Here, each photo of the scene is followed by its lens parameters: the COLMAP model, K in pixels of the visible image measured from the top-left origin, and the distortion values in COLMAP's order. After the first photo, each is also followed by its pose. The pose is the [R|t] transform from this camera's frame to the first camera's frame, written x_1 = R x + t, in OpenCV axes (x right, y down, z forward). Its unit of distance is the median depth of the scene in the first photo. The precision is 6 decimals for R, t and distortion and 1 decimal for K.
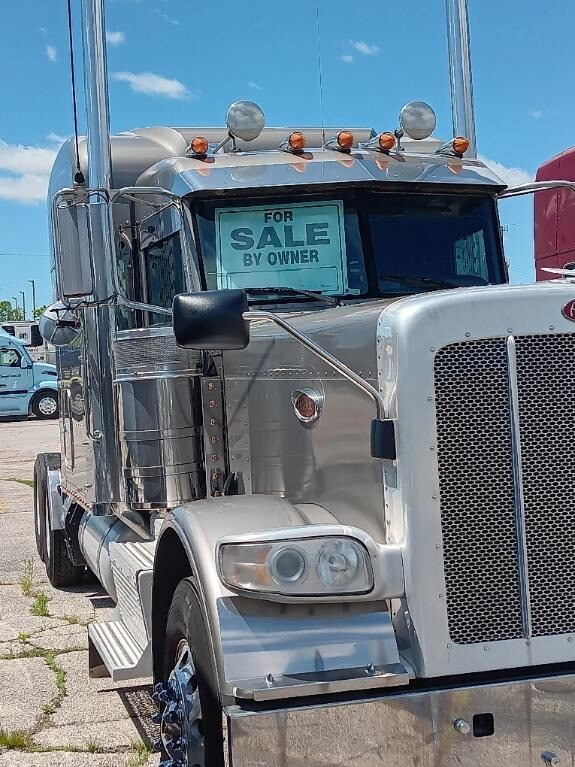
lens RADIAL K [[1114.2, 0, 287.5], [0, 1114.2, 383.5], [0, 0, 1]] dist [-0.021720, 0.789287]
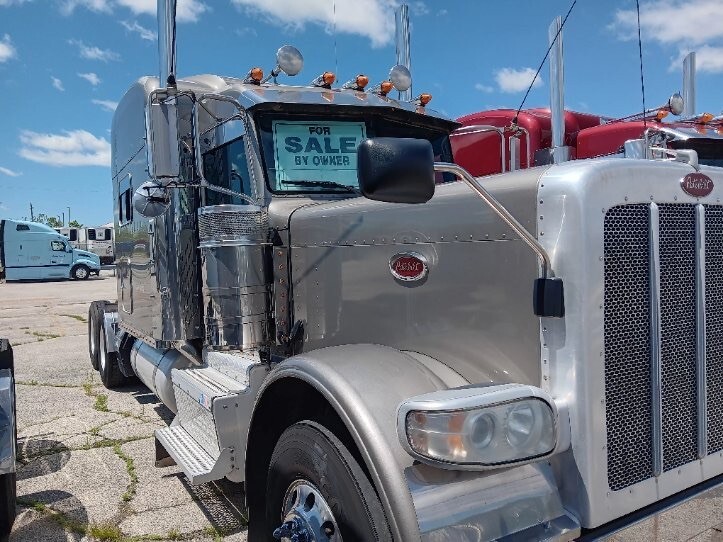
lens RADIAL K [[537.3, 0, 361.5], [0, 537.3, 271.0], [0, 0, 1]] dist [0.009252, -0.001093]
pose [[0.963239, 0.013114, 0.268326, -0.133286], [-0.016219, 0.999825, 0.009358, 0.014884], [-0.268156, -0.013366, 0.963283, 0.354122]]
